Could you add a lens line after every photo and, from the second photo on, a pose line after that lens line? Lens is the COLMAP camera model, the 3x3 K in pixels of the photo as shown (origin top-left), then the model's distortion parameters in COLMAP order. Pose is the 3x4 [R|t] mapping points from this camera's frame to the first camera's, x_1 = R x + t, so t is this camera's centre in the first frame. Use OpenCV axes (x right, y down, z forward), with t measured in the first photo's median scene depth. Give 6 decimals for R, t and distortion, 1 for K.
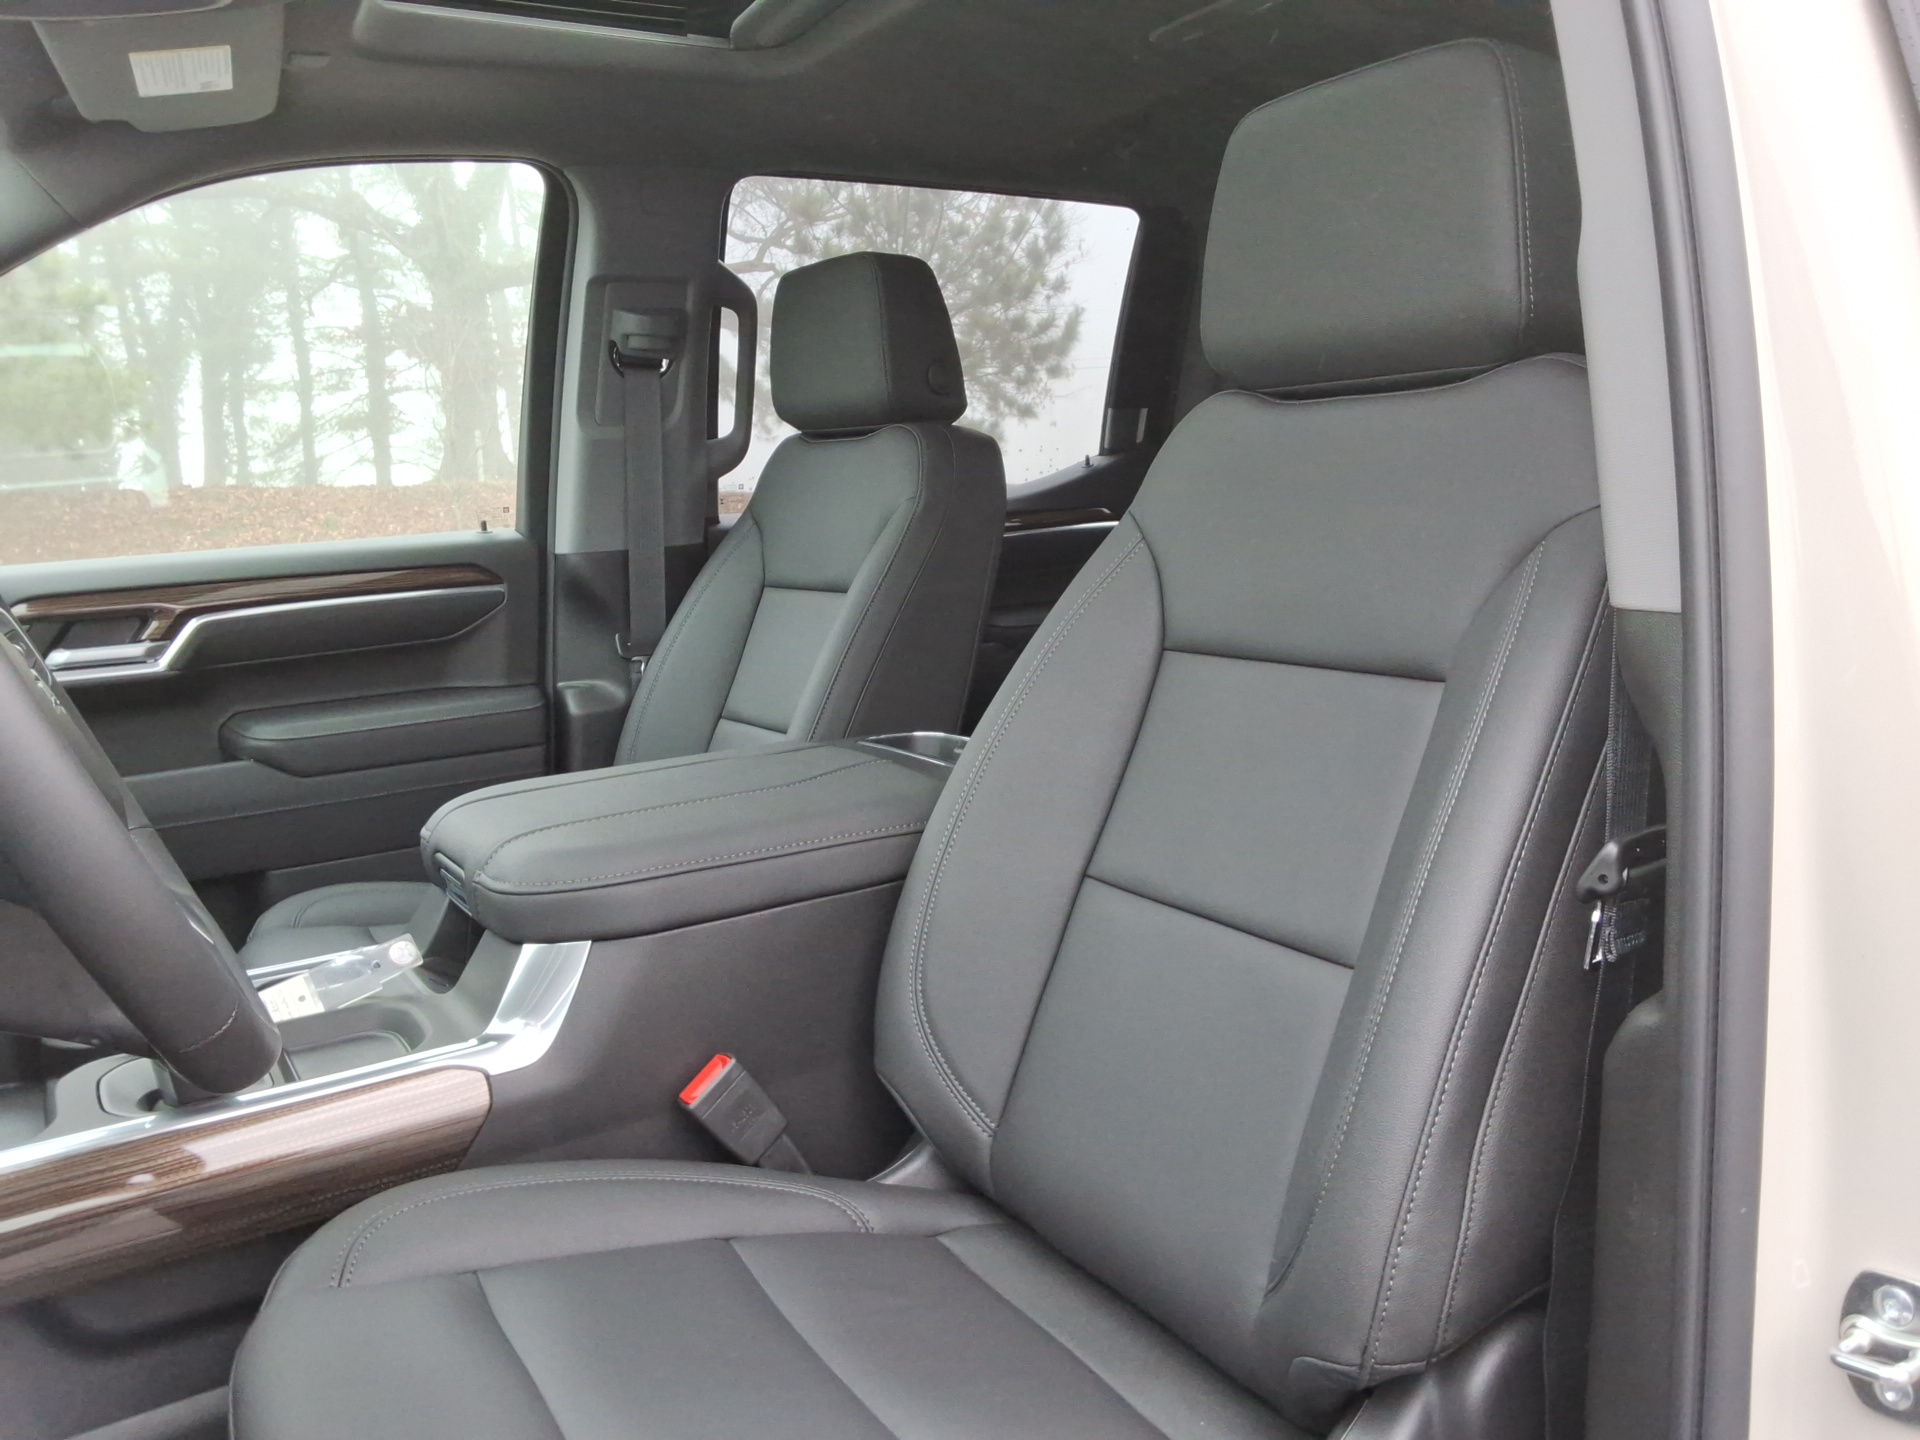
lens RADIAL K [[1535.1, 0, 969.9], [0, 1535.1, 708.5], [0, 0, 1]] dist [0.129593, -0.196679]
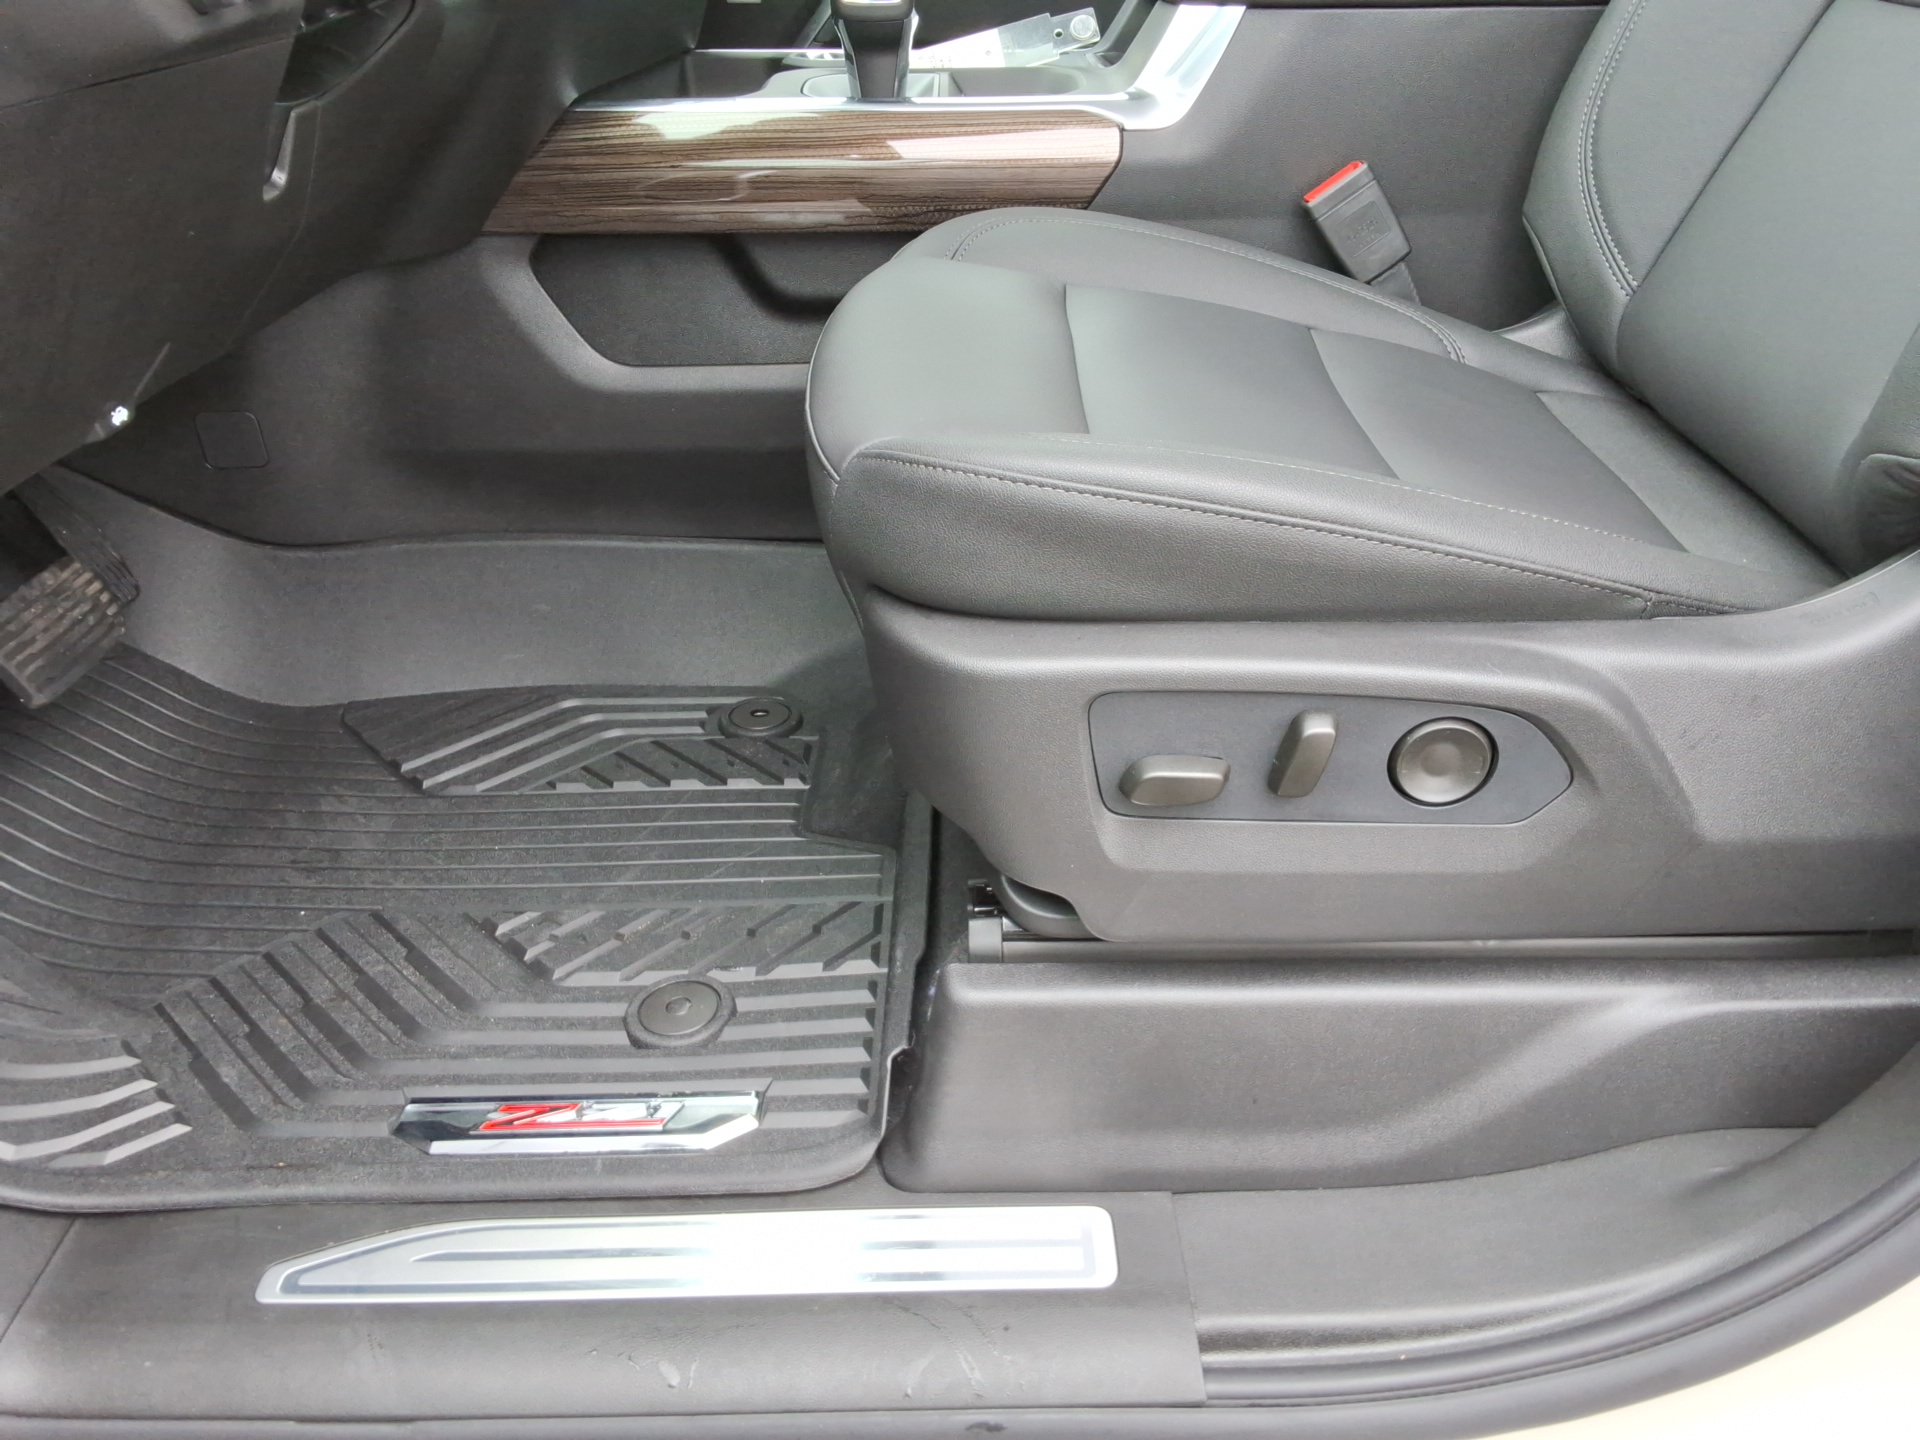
lens RADIAL K [[1531.8, 0, 972.1], [0, 1531.8, 705.7], [0, 0, 1]] dist [0.120013, -0.178615]
pose [[0.857922, 0.287066, -0.426102, 0.139212], [-0.118254, 0.917410, 0.379967, 0.196496], [0.499986, -0.275594, 0.821013, 0.012817]]
